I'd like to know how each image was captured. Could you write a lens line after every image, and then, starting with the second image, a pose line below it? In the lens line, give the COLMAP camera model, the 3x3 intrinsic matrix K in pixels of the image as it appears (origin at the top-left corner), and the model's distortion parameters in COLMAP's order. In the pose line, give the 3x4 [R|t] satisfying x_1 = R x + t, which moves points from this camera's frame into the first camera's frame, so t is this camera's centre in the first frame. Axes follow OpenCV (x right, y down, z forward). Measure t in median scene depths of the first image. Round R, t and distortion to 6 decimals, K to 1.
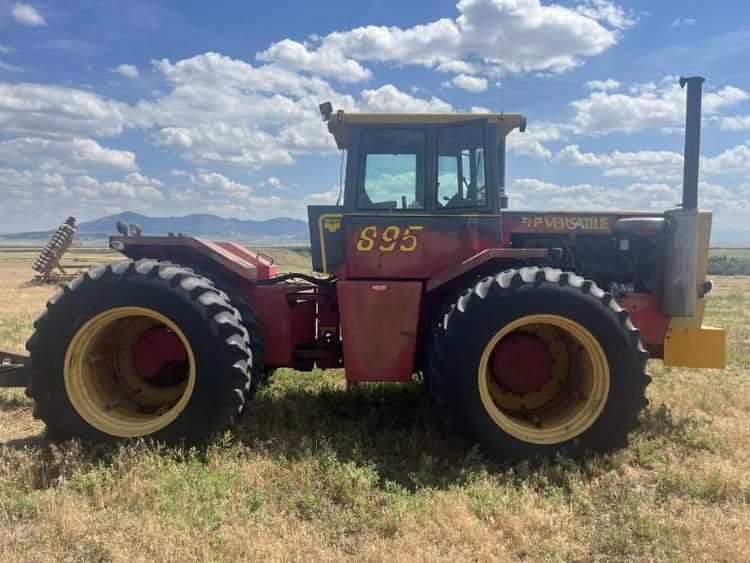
lens RADIAL K [[707.8, 0, 343.8], [0, 707.8, 283.2], [0, 0, 1]] dist [0.031100, -0.004259]
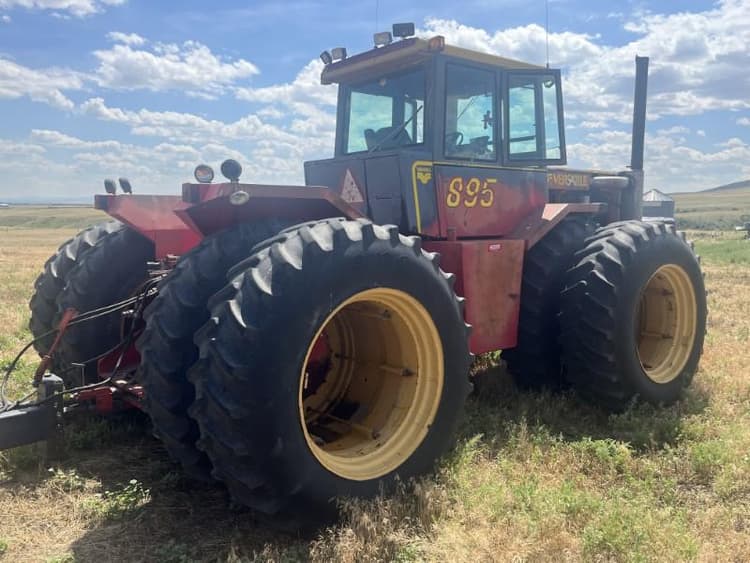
lens RADIAL K [[707.8, 0, 343.8], [0, 707.8, 283.2], [0, 0, 1]] dist [0.031100, -0.004259]
pose [[0.712691, -0.077531, 0.697181, -0.131343], [0.038258, 0.996690, 0.071729, -0.003680], [-0.700434, -0.024448, 0.713298, 0.091301]]
